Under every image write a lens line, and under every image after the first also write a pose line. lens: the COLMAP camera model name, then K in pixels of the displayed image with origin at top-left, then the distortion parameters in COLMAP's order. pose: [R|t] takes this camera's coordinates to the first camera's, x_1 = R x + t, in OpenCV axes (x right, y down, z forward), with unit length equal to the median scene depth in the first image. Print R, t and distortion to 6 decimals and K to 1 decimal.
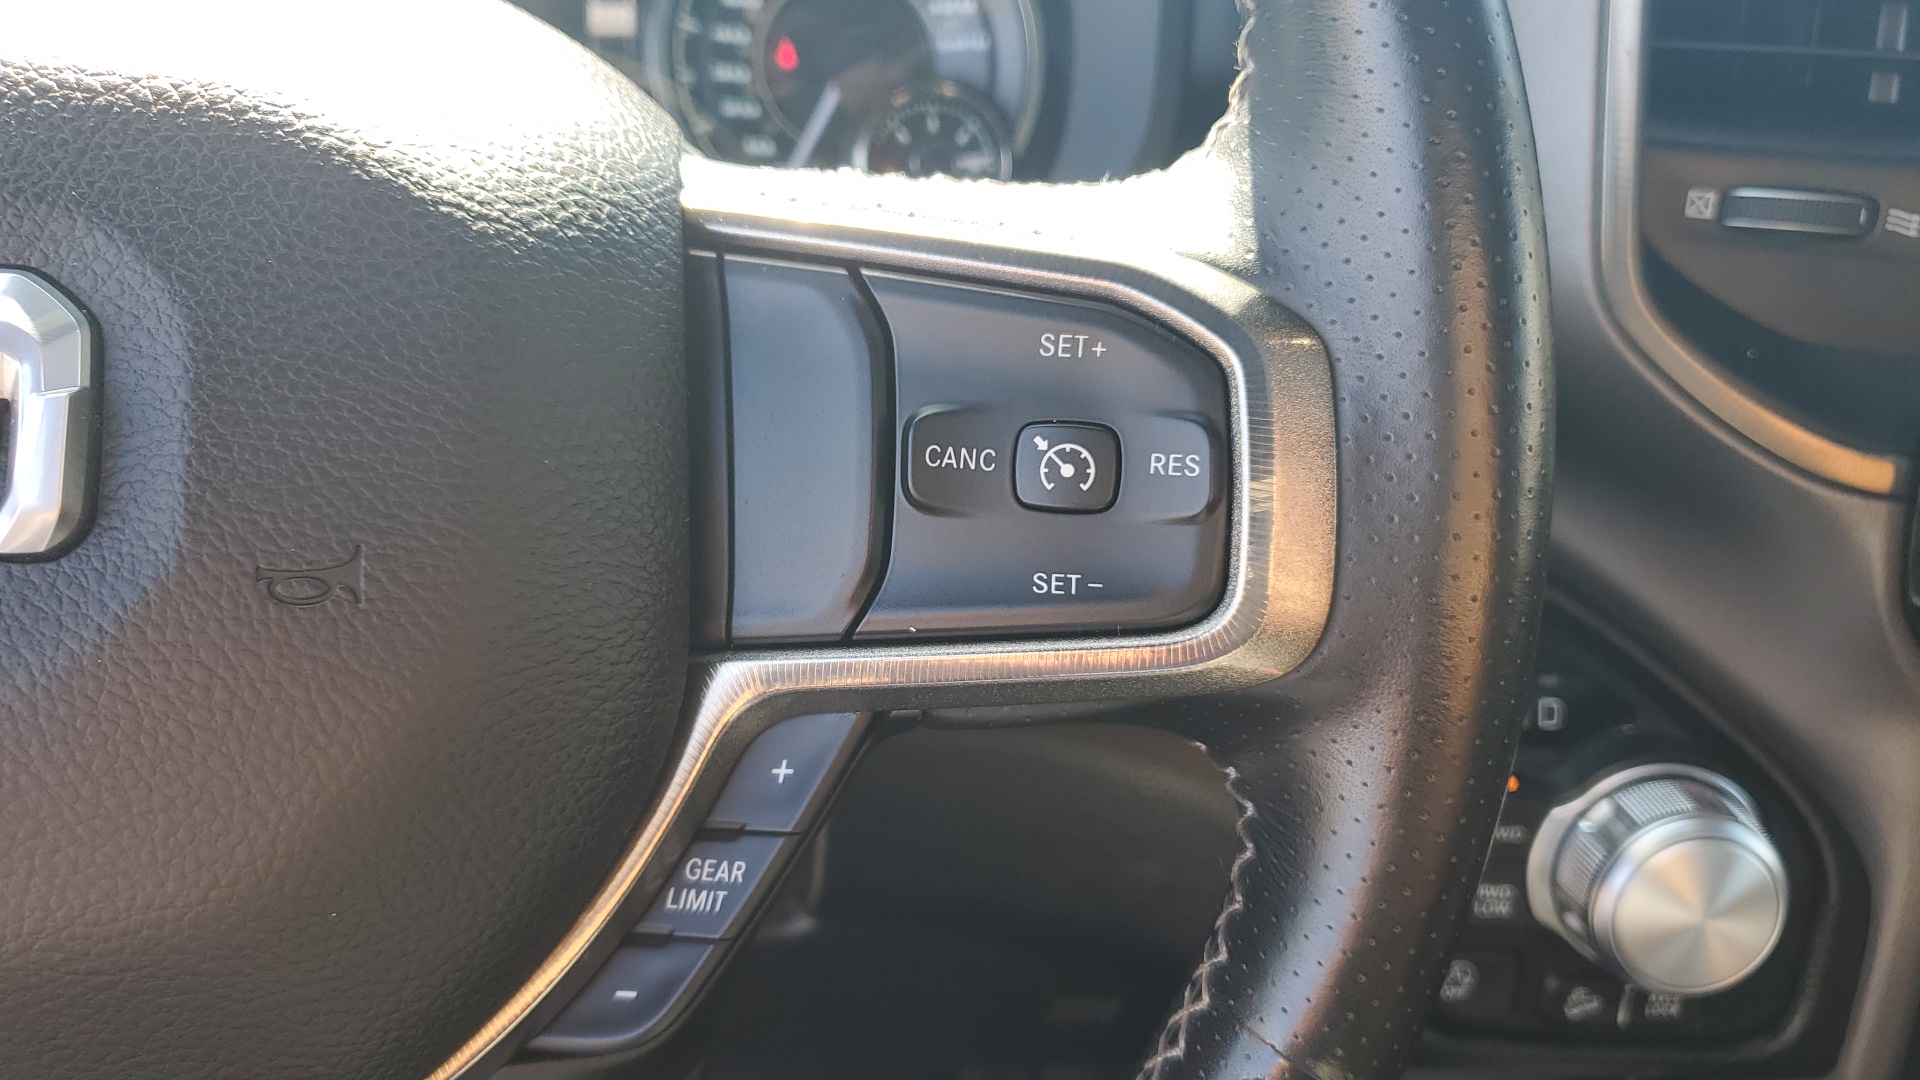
lens RADIAL K [[1514.9, 0, 966.3], [0, 1514.9, 547.3], [0, 0, 1]] dist [0.079309, -0.109380]
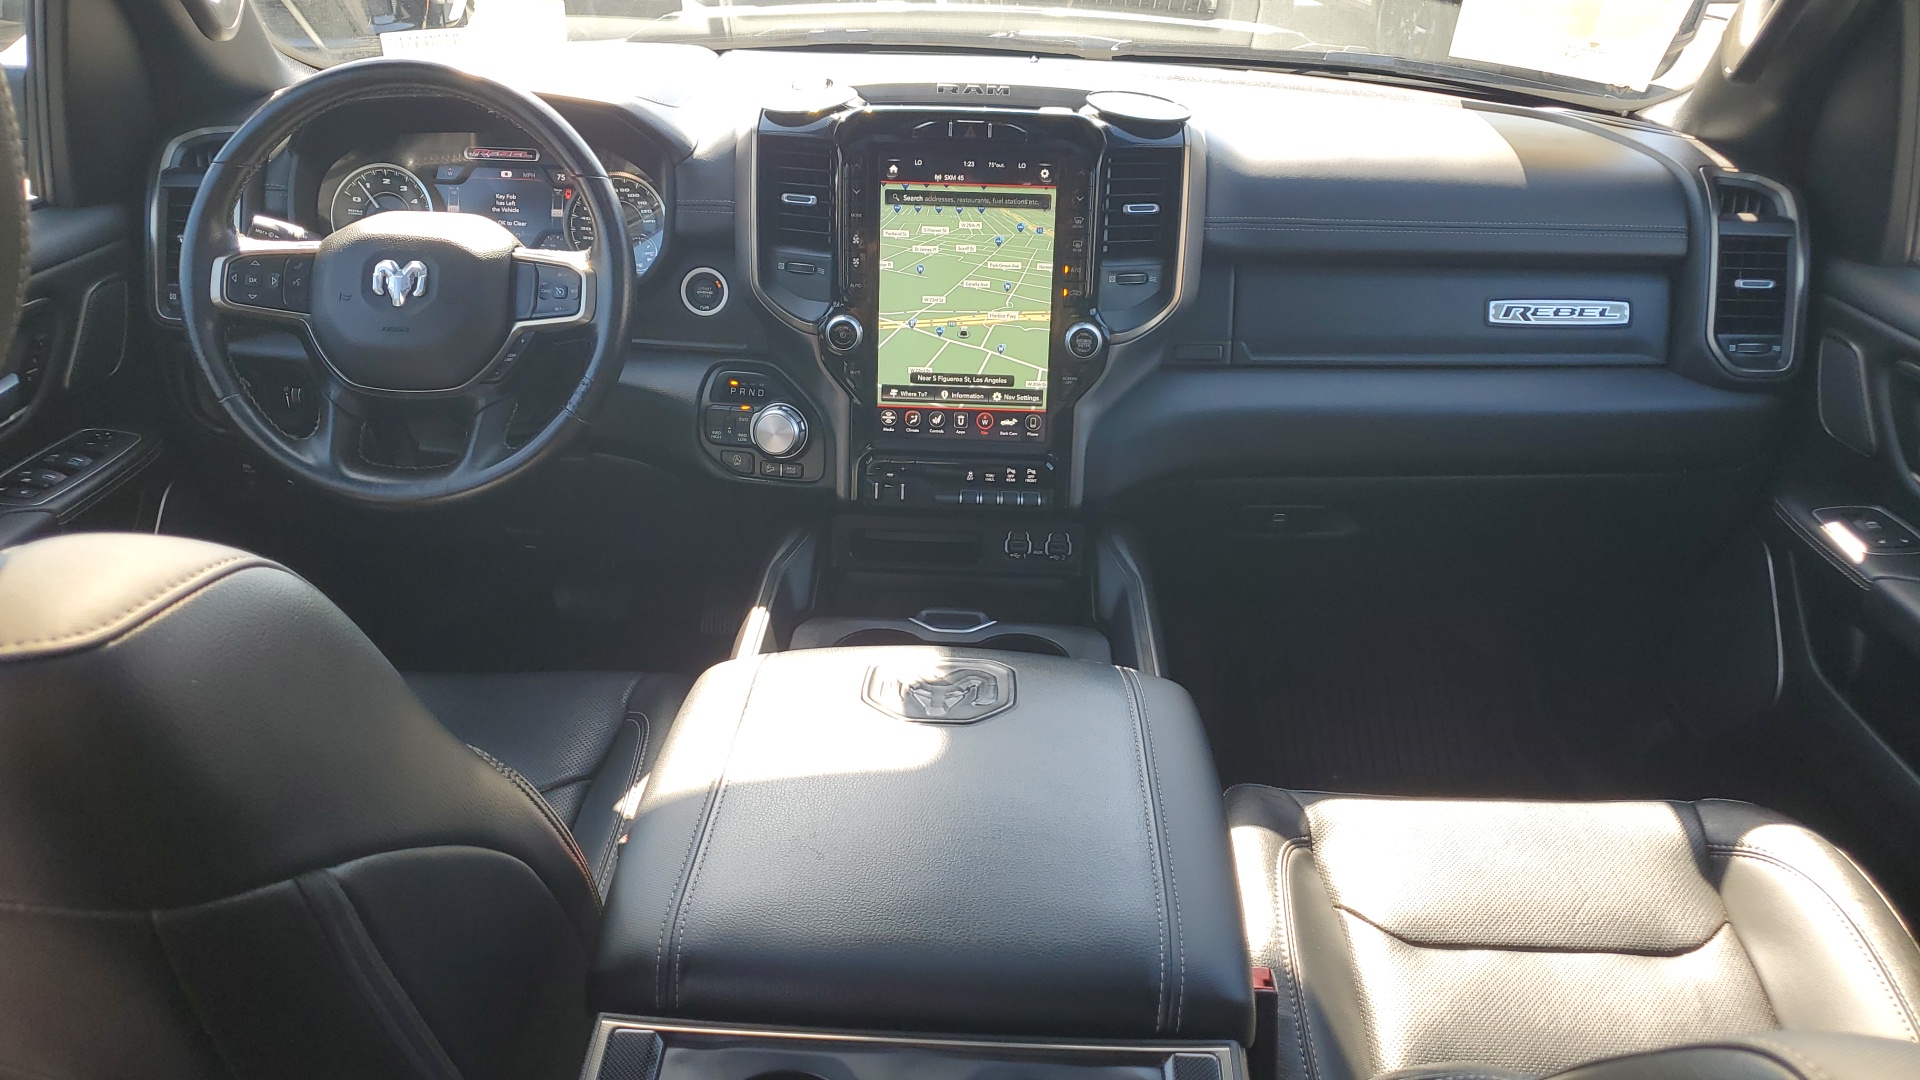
lens RADIAL K [[1514.9, 0, 941.9], [0, 1514.9, 562.3], [0, 0, 1]] dist [0.079309, -0.109380]
pose [[0.987648, 0.046424, -0.149656, 2.647749], [-0.054823, 0.997115, -0.052490, 1.320842], [0.146788, 0.060046, 0.987344, -5.082169]]
